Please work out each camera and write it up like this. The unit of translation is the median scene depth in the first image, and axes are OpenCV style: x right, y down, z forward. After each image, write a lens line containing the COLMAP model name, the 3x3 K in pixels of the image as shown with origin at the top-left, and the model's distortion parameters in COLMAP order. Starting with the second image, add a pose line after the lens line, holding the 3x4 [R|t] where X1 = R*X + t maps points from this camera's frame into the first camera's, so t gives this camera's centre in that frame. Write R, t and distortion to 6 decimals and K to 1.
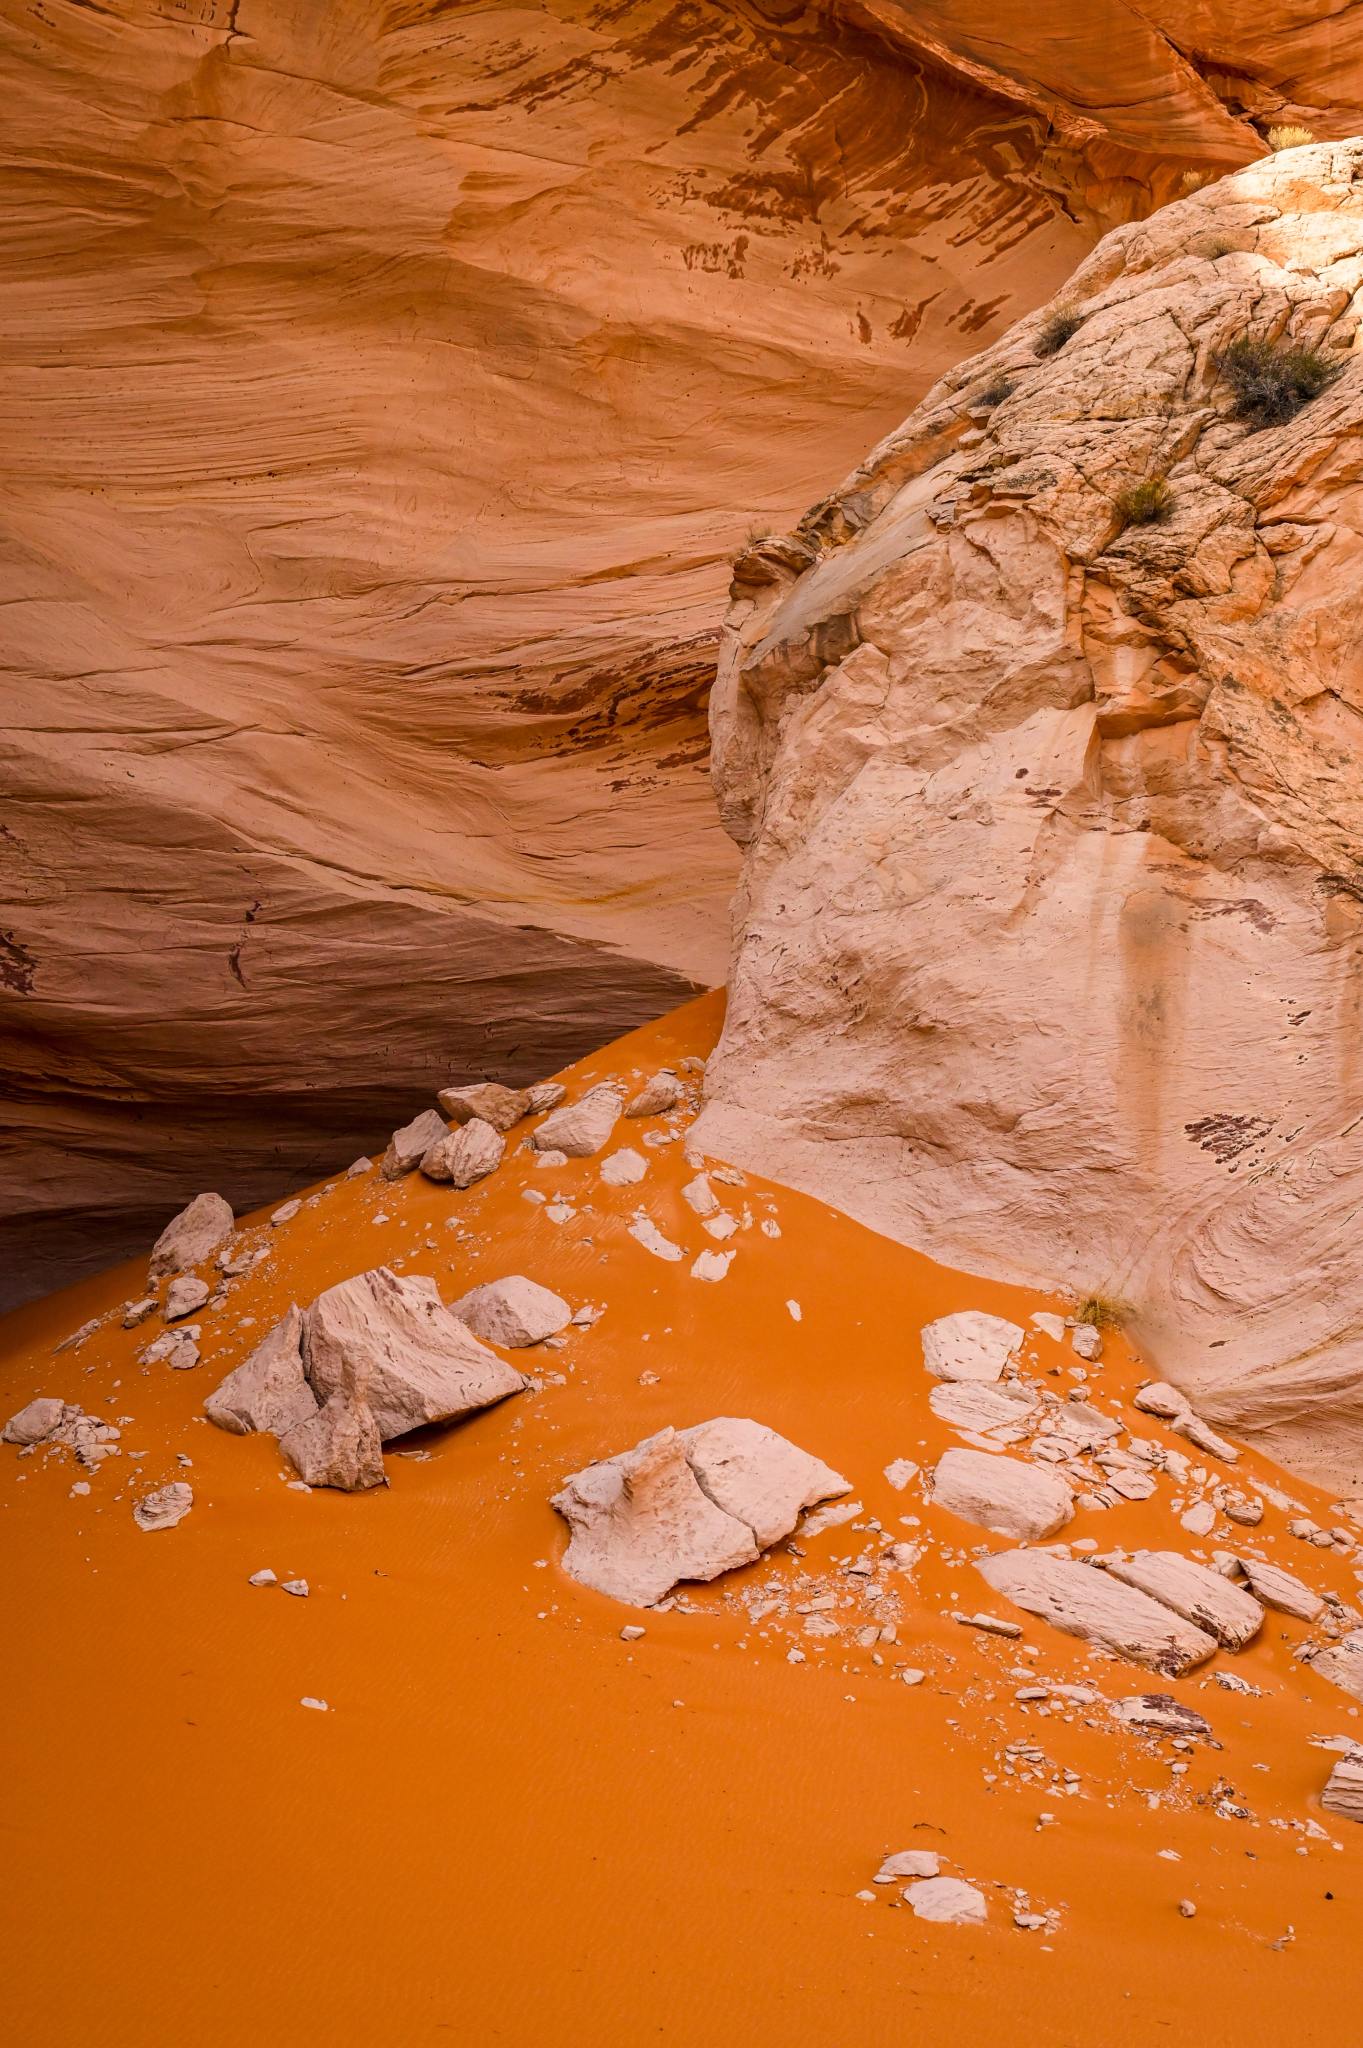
lens RADIAL K [[4103.2, 0, 682.3], [0, 4103.2, 1018.0], [0, 0, 1]] dist [0.015131, 0.000000]
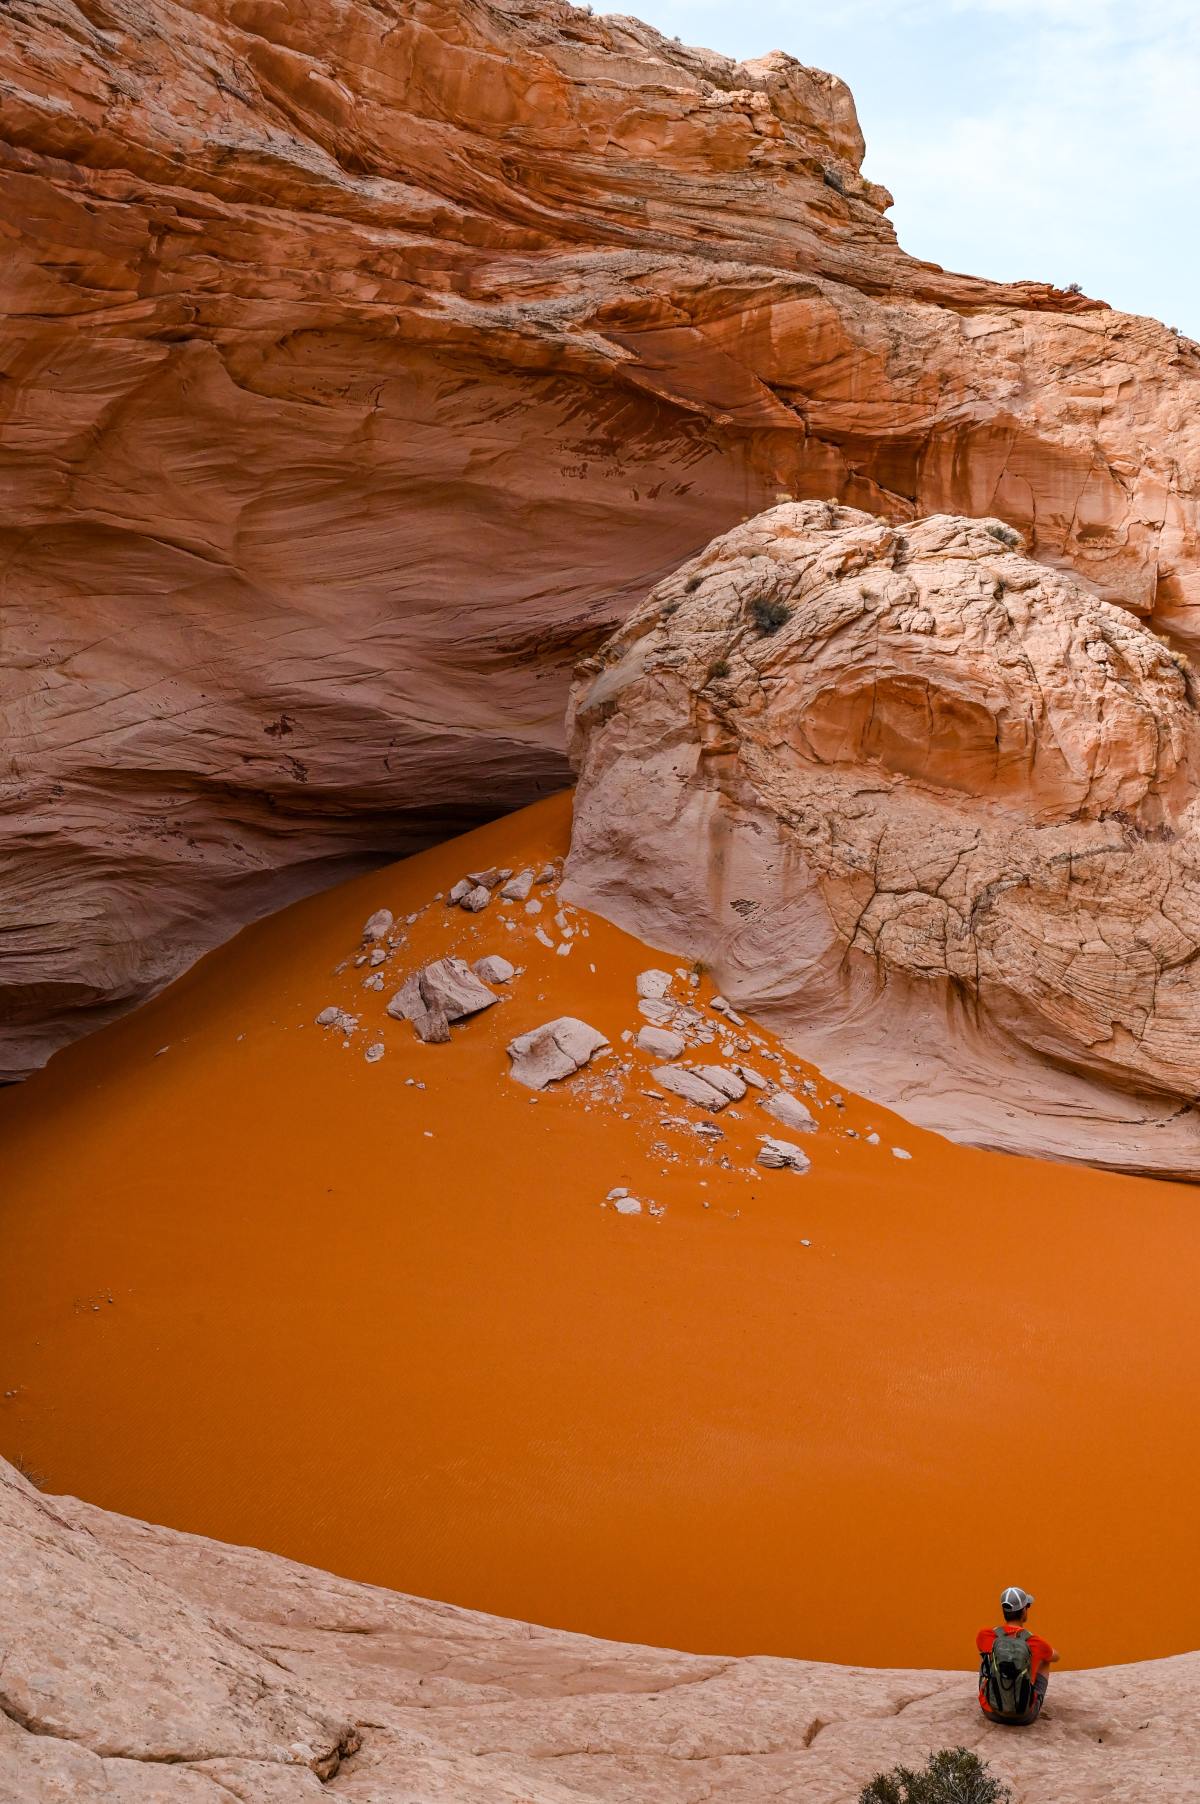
lens RADIAL K [[2009.7, 0, 600.6], [0, 2009.7, 907.2], [0, 0, 1]] dist [0.014033, 0.000000]
pose [[0.999947, -0.010063, 0.002077, 0.028445], [0.009615, 0.987661, 0.156312, -0.176339], [-0.003624, -0.156284, 0.987705, -0.345452]]
